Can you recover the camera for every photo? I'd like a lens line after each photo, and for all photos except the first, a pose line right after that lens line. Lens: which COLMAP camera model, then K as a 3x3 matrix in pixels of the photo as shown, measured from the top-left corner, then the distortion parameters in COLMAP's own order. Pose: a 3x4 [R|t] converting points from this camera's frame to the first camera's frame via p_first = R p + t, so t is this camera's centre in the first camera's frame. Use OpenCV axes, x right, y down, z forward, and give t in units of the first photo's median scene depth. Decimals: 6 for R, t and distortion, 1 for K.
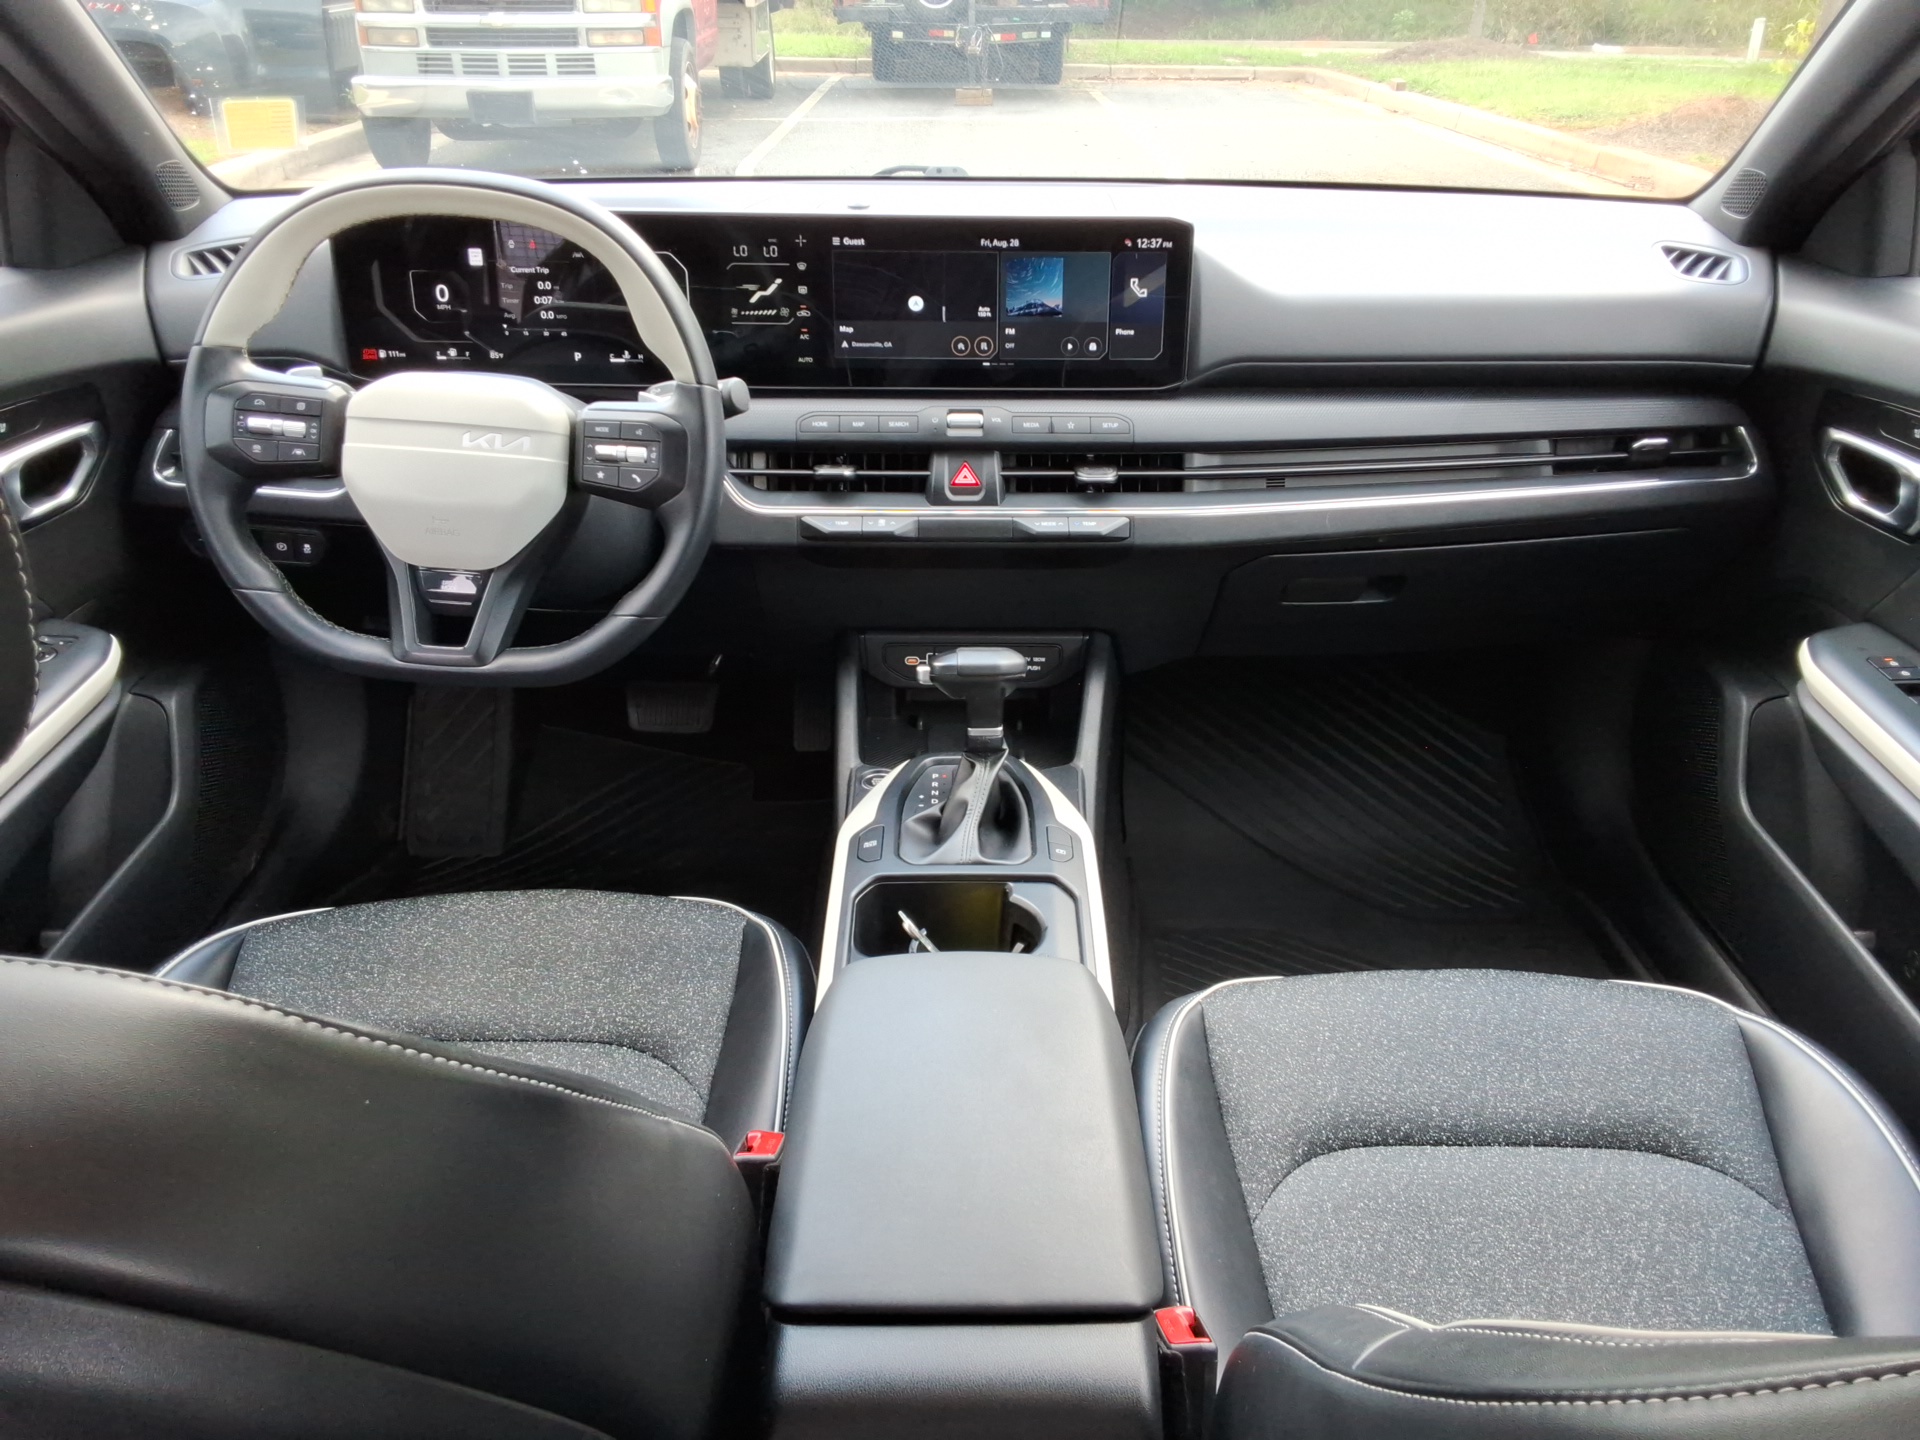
lens RADIAL K [[1537.1, 0, 981.1], [0, 1537.1, 699.6], [0, 0, 1]] dist [0.129680, -0.218394]
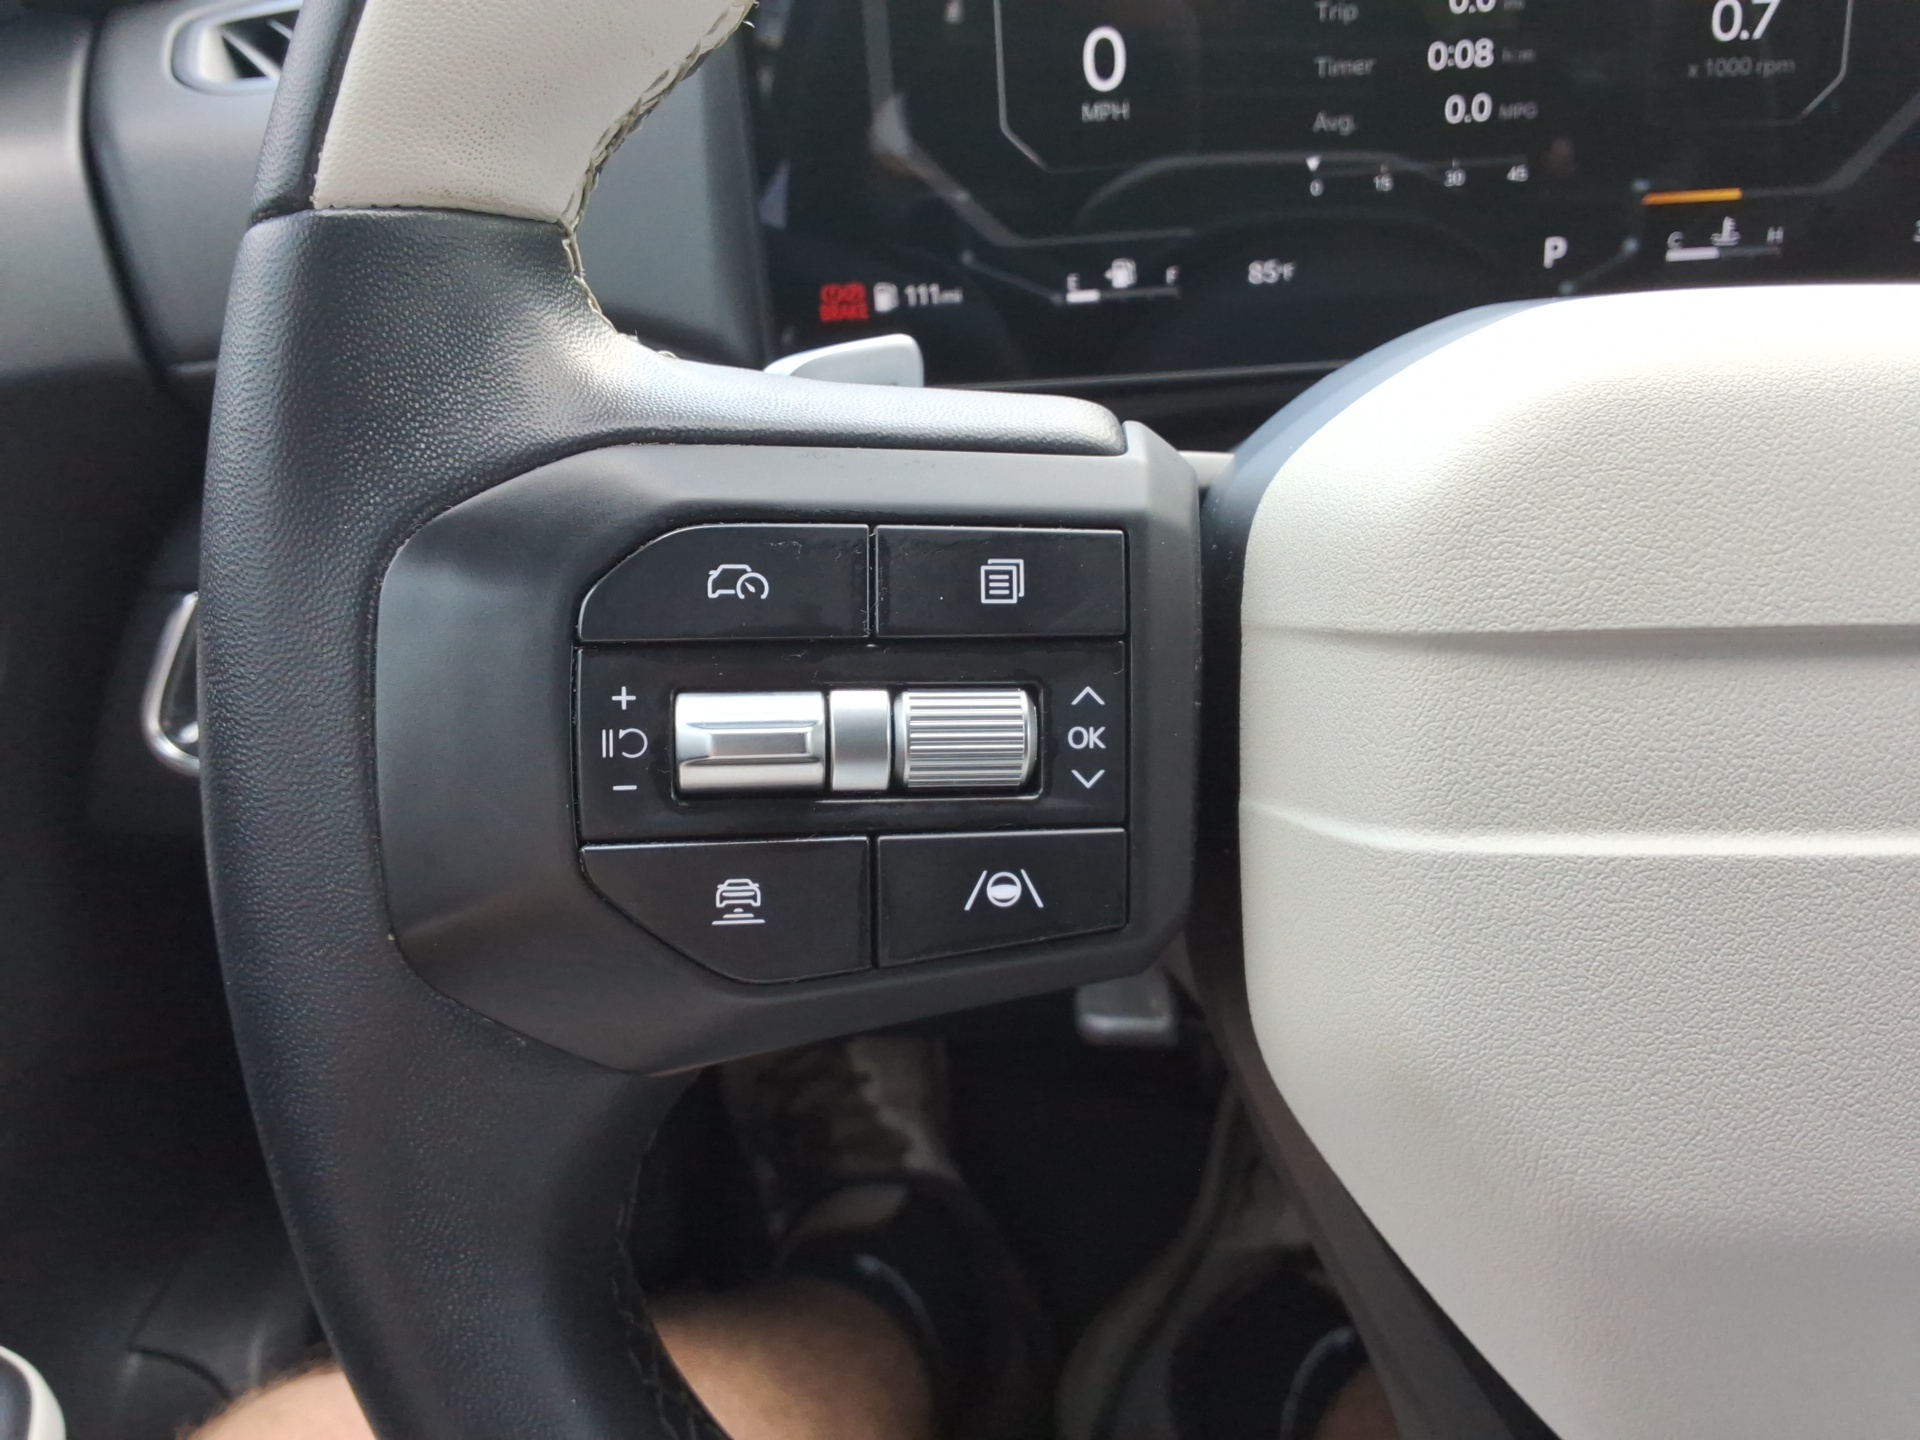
lens RADIAL K [[1603.6, 0, 995.3], [0, 1603.6, 700.9], [0, 0, 1]] dist [0.141613, -0.273690]
pose [[0.997306, -0.056160, -0.047182, -0.352784], [0.056322, 0.998410, 0.002096, -0.145417], [0.046989, -0.004748, 0.998884, 0.699024]]
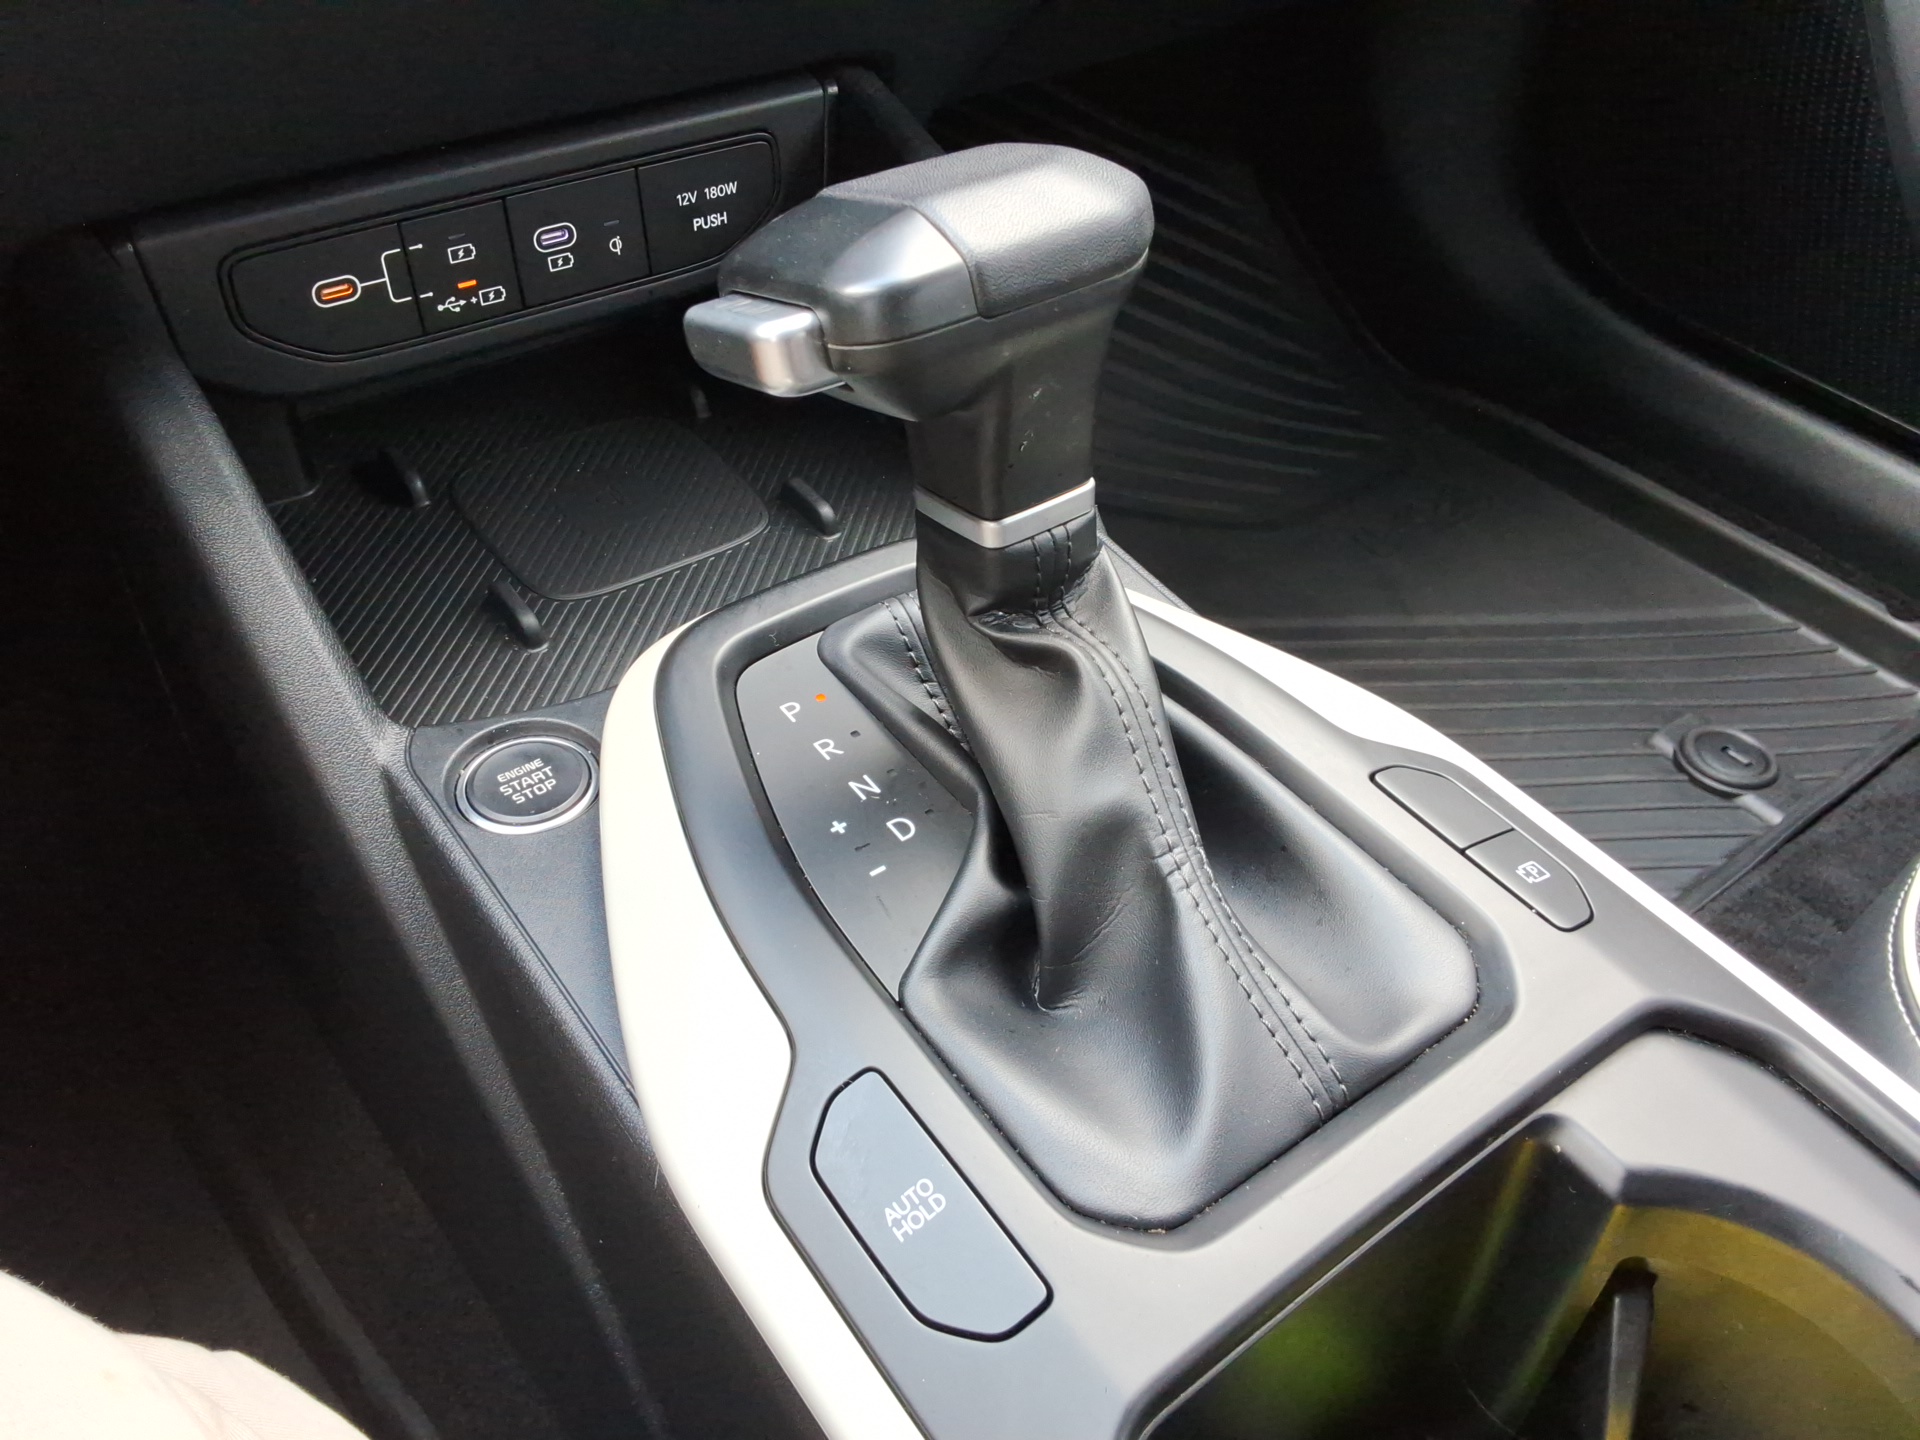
lens RADIAL K [[1537.1, 0, 981.1], [0, 1537.1, 699.6], [0, 0, 1]] dist [0.129680, -0.218394]
pose [[0.799196, -0.379848, 0.465834, -0.126056], [0.212607, 0.903550, 0.372014, -0.044044], [-0.562214, -0.198273, 0.802872, 0.754849]]
